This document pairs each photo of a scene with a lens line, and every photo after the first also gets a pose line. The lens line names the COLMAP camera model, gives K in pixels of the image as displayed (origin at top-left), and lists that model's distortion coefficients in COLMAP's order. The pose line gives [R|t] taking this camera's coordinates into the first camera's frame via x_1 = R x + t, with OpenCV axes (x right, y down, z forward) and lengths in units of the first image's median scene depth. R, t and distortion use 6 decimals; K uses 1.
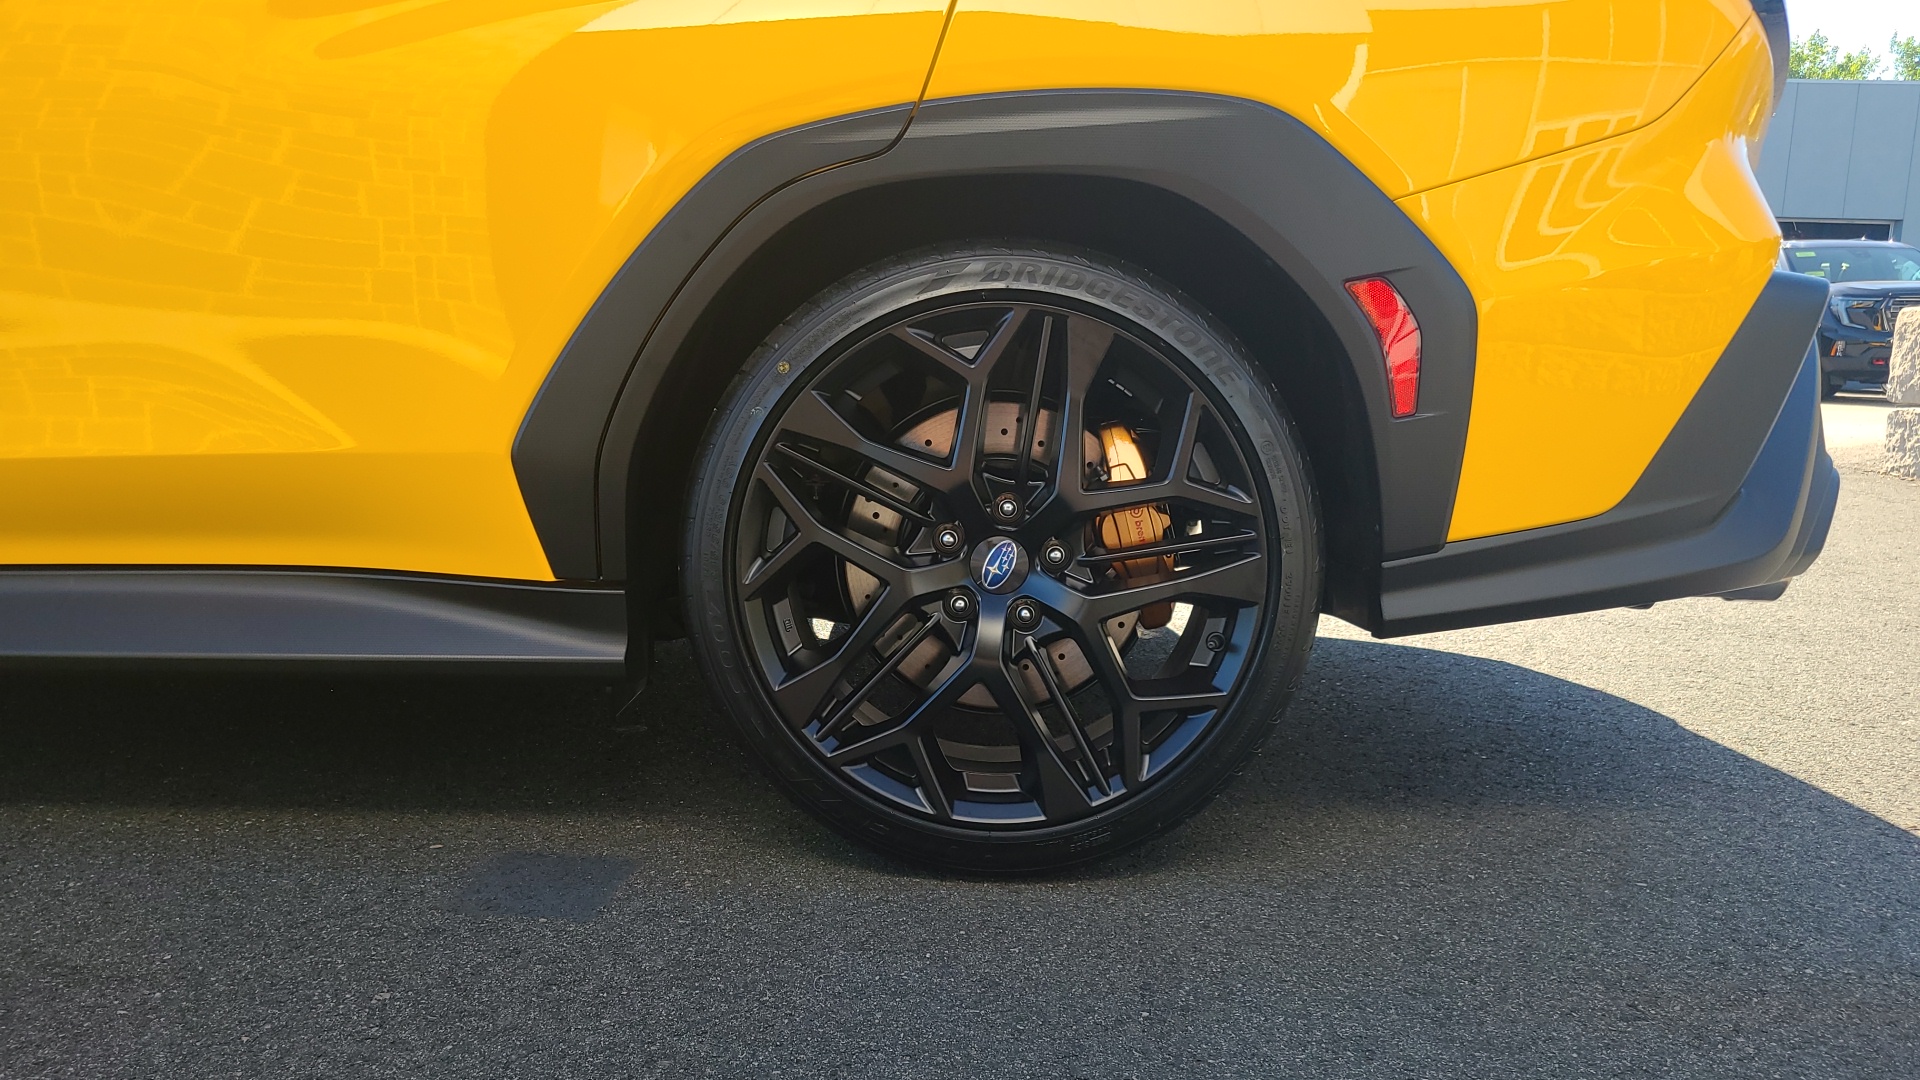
lens RADIAL K [[1492.7, 0, 960.0], [0, 1492.7, 540.0], [0, 0, 1]] dist [0.042574, -0.007140]
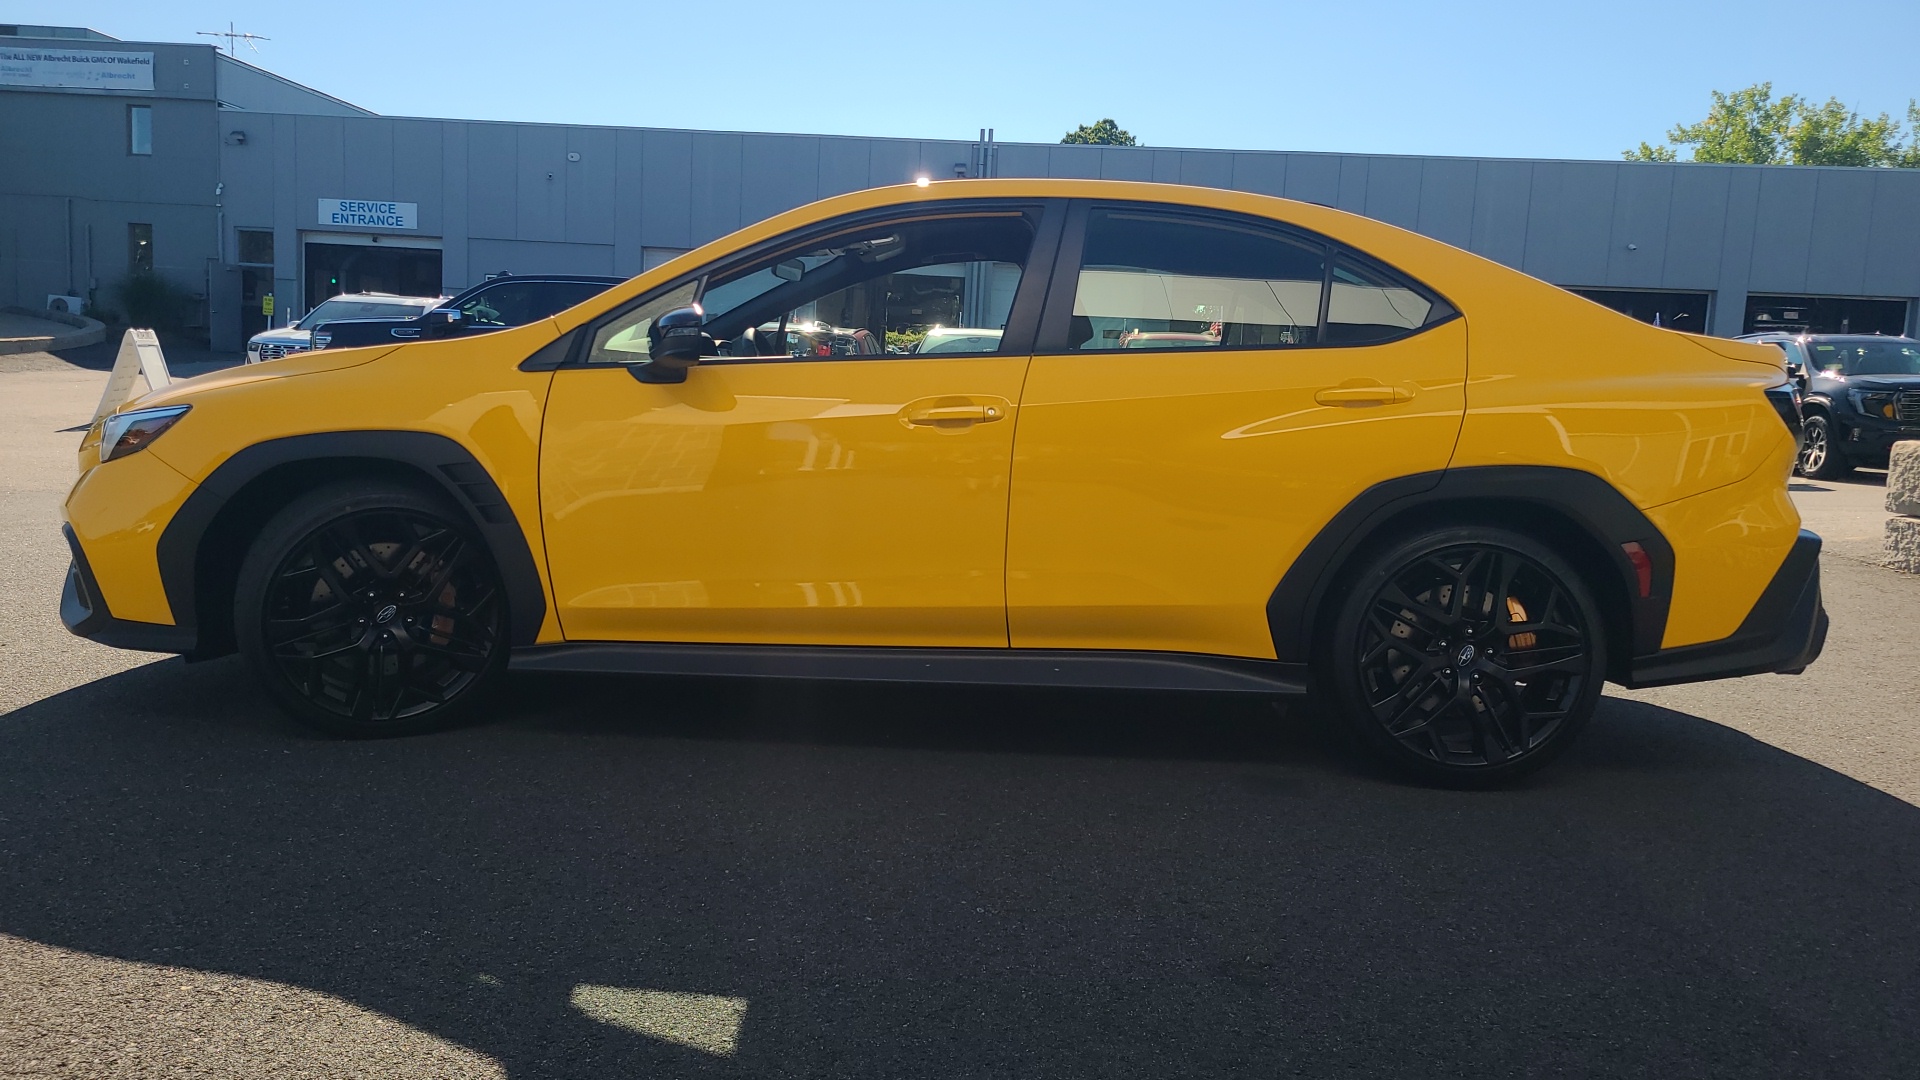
lens RADIAL K [[1448.0, 0, 946.4], [0, 1448.0, 536.9], [0, 0, 1]] dist [0.014503, -0.000652]
pose [[0.999291, 0.011378, -0.035896, -0.711235], [-0.012492, 0.999442, -0.030975, -0.089403], [0.035523, 0.031401, 0.998875, -1.320775]]
